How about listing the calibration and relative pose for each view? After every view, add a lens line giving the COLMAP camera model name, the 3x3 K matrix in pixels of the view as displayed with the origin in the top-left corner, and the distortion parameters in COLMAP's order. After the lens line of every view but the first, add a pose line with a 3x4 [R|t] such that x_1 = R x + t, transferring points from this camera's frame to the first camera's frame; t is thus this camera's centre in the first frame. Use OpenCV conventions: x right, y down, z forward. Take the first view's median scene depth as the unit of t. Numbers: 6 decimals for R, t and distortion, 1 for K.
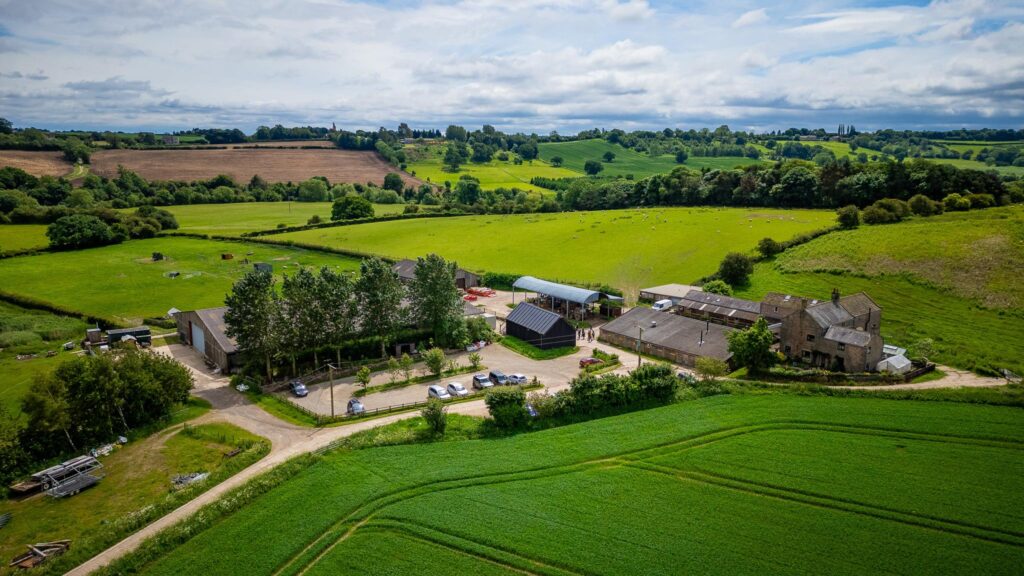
lens RADIAL K [[703.2, 0, 512.0], [0, 703.2, 288.0], [0, 0, 1]] dist [0.082373, -0.077978]
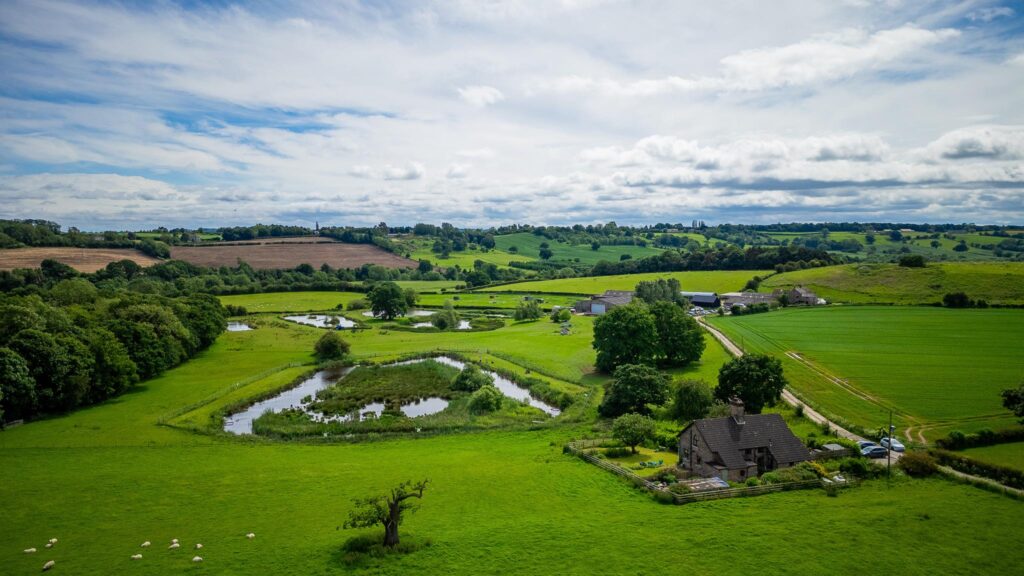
lens RADIAL K [[703.2, 0, 512.0], [0, 703.2, 288.0], [0, 0, 1]] dist [0.082373, -0.077978]
pose [[0.977898, -0.026256, 0.207428, -0.658328], [0.052040, 0.991428, -0.119843, 0.148955], [-0.202503, 0.127989, 0.970882, -0.822946]]
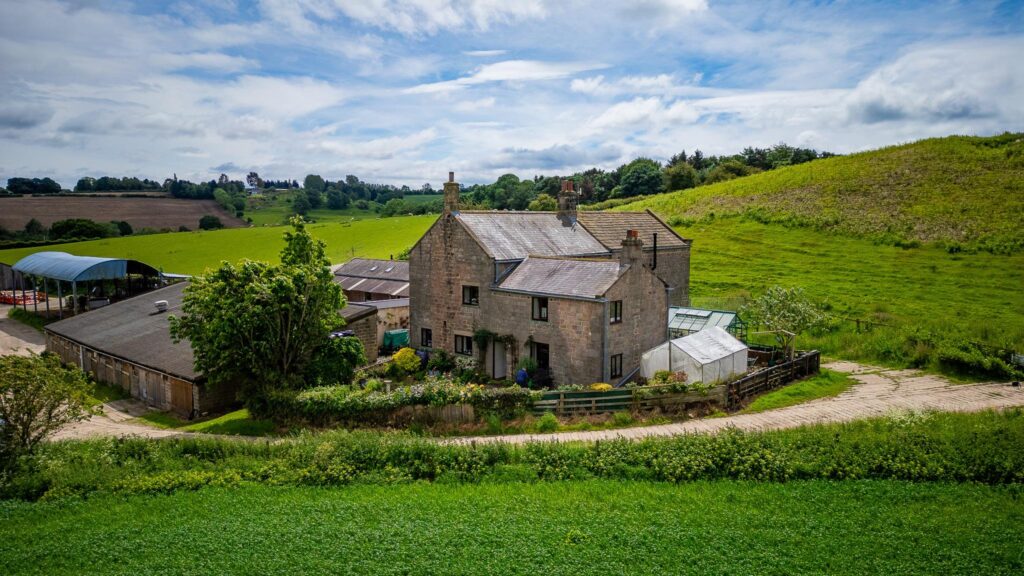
lens RADIAL K [[703.2, 0, 512.0], [0, 703.2, 288.0], [0, 0, 1]] dist [0.082373, -0.077978]
pose [[0.990697, -0.021429, 0.134390, 0.162904], [0.034629, 0.994714, -0.096668, 0.041007], [-0.131608, 0.100423, 0.986202, 0.277072]]
